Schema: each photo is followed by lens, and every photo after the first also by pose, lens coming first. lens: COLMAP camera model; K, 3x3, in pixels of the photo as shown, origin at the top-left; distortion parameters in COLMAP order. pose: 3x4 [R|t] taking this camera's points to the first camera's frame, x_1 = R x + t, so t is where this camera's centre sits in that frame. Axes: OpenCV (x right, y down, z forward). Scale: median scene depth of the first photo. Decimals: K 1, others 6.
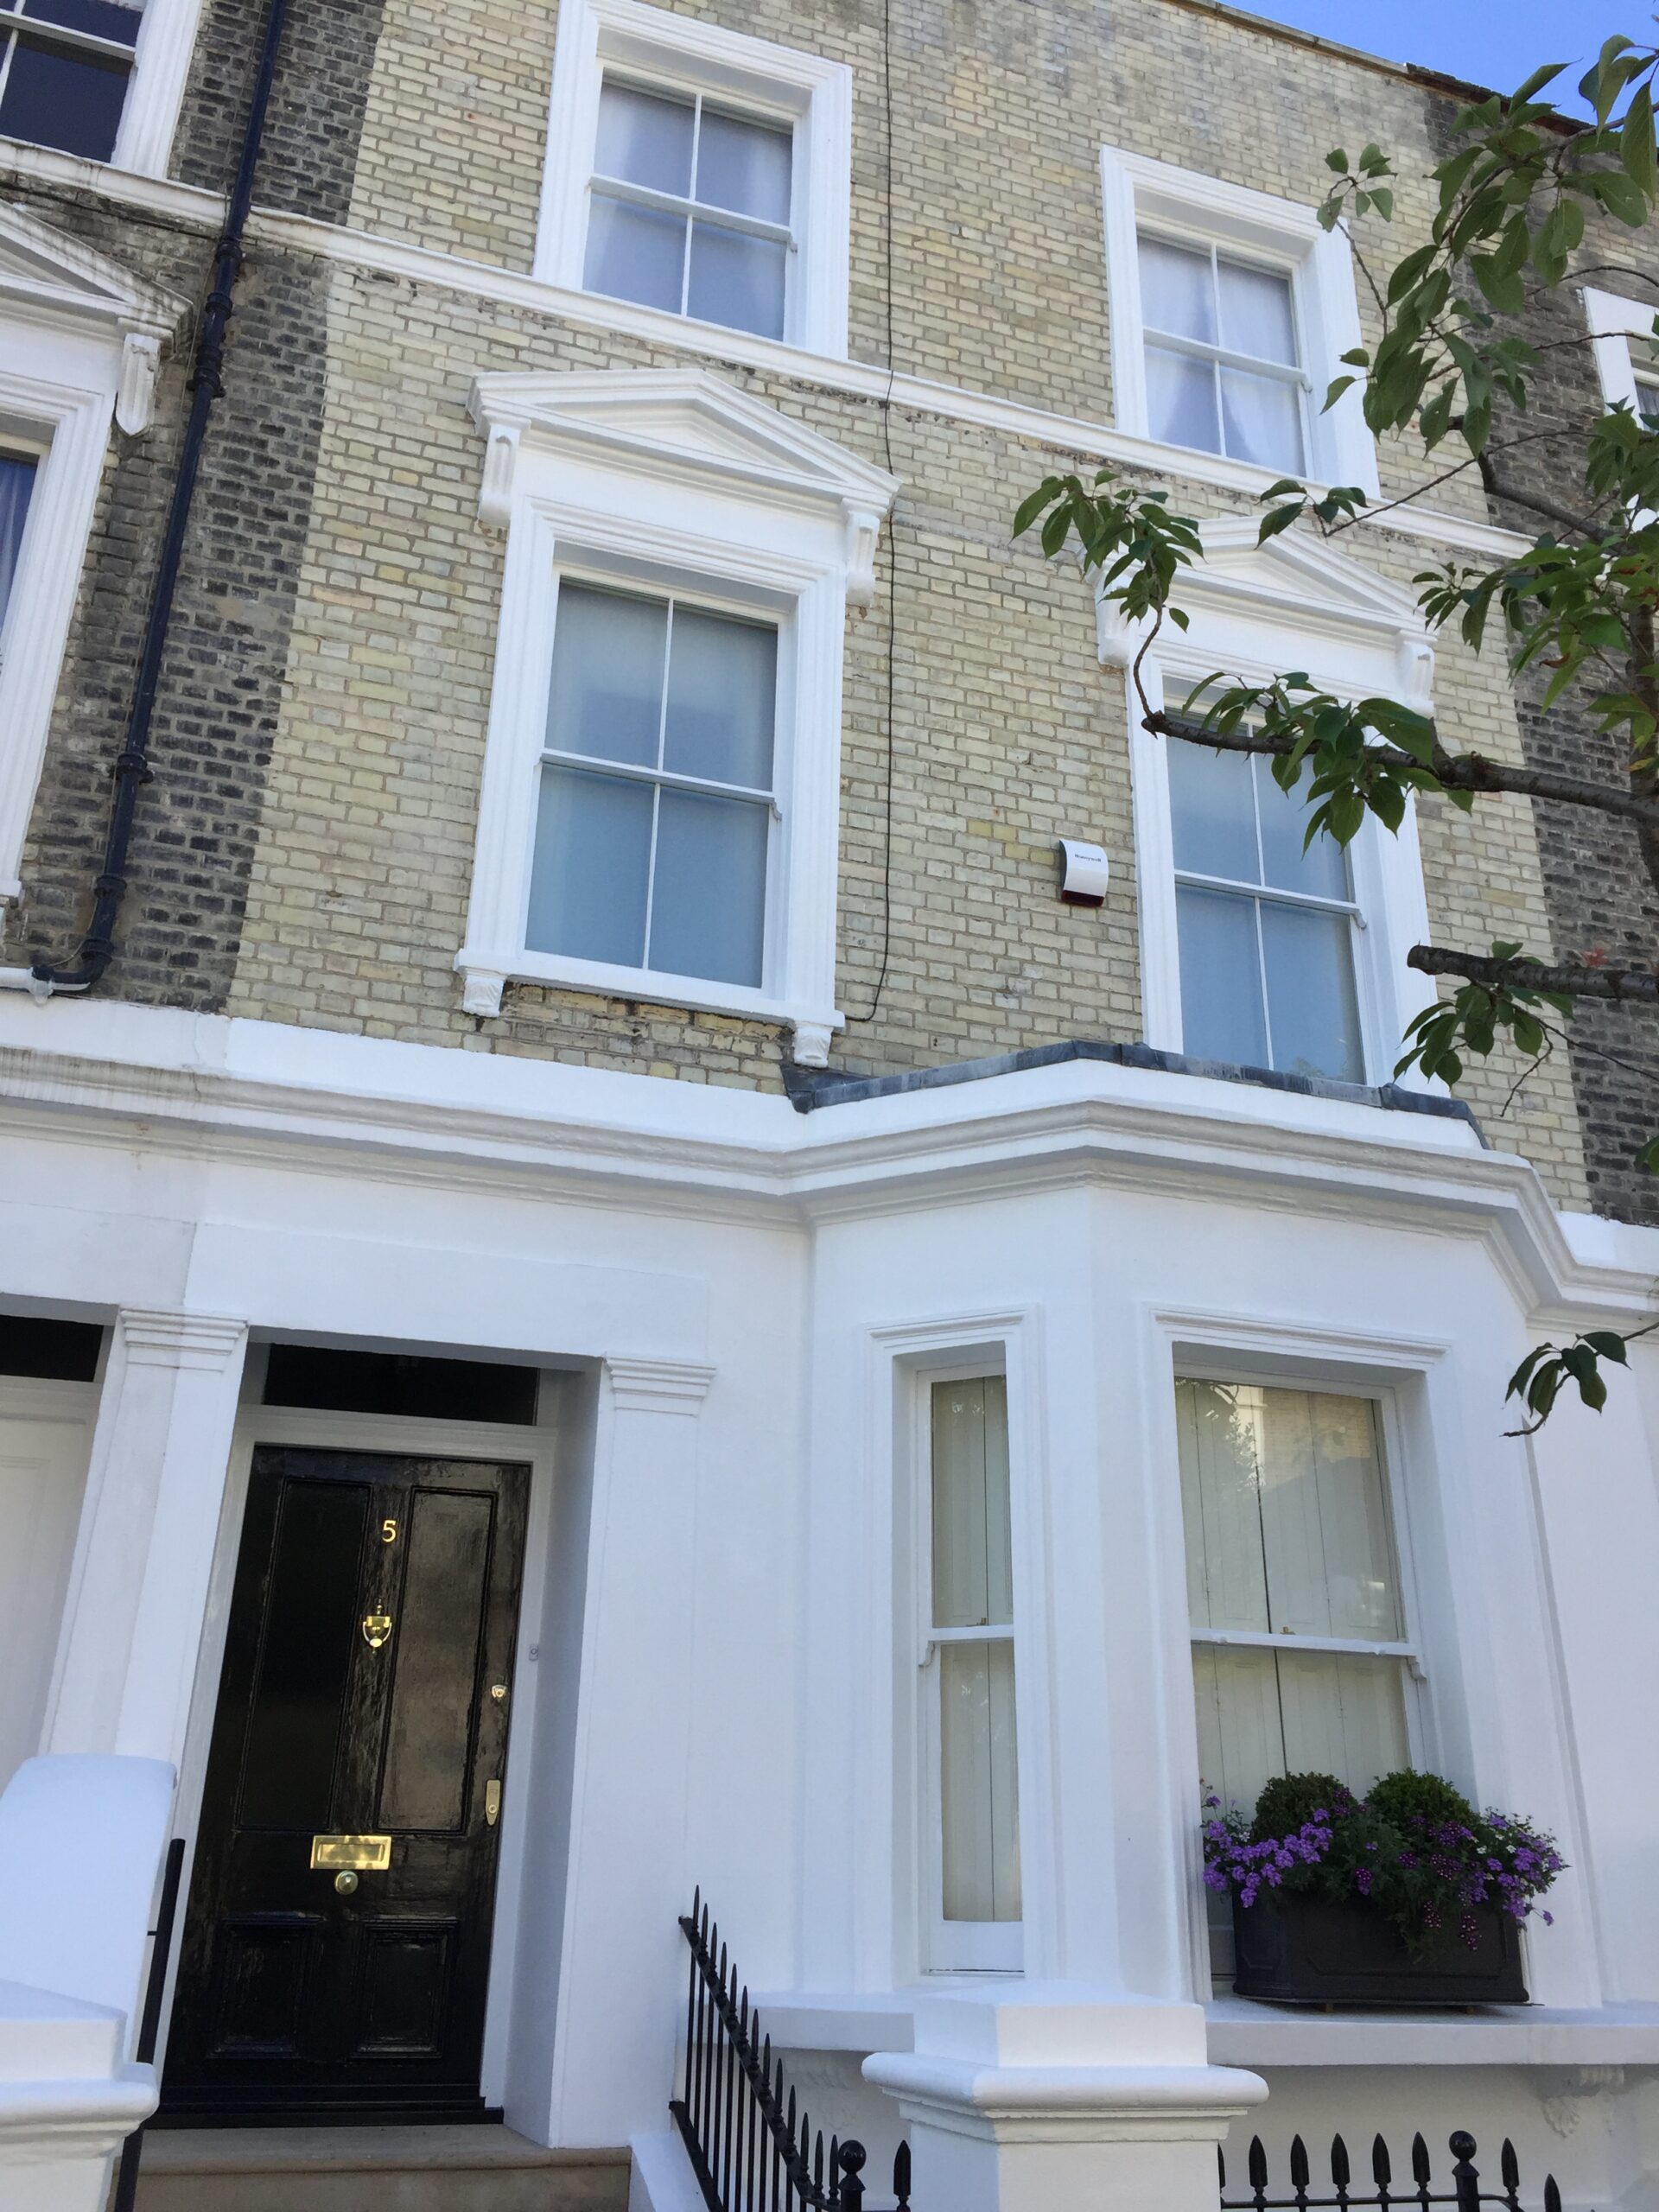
lens RADIAL K [[1802.7, 0, 799.5], [0, 1802.7, 1103.2], [0, 0, 1]] dist [0.070920, -0.084635]
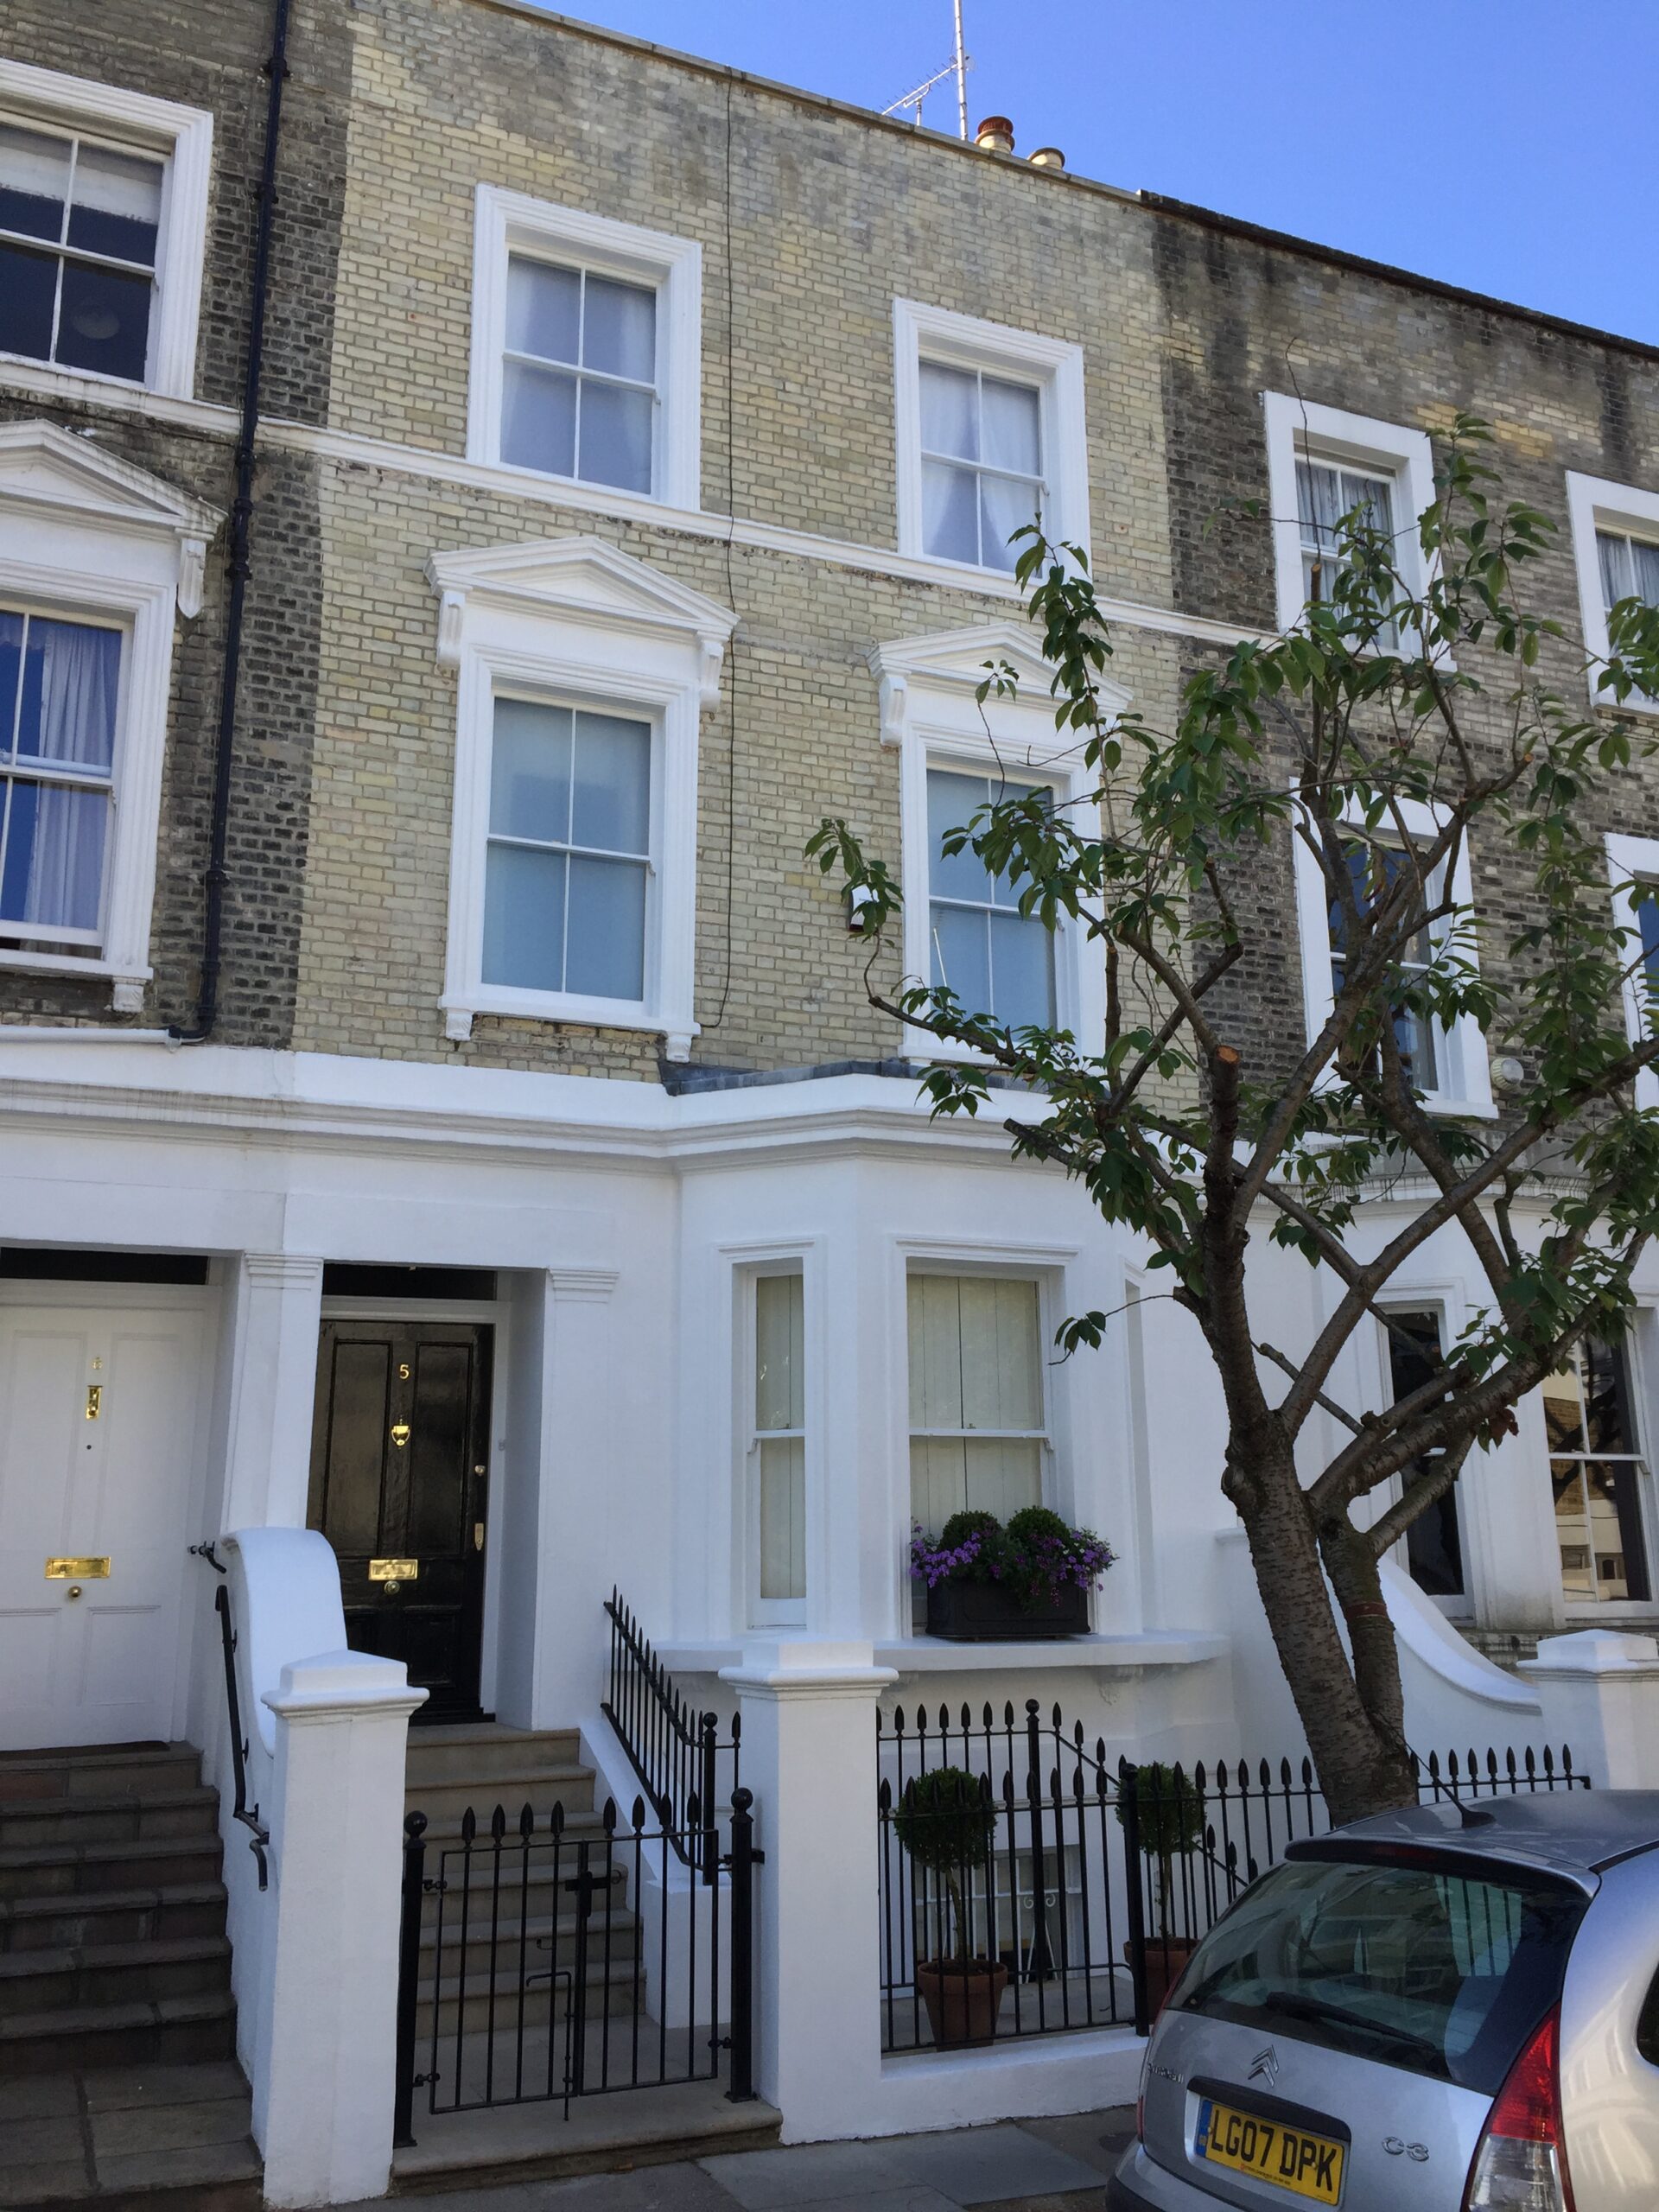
lens RADIAL K [[1802.7, 0, 799.5], [0, 1802.7, 1103.2], [0, 0, 1]] dist [0.070920, -0.084635]
pose [[0.995812, -0.005372, 0.091271, -0.028877], [-0.009915, 0.986041, 0.166206, -0.228298], [-0.090889, -0.166415, 0.981858, -0.462360]]
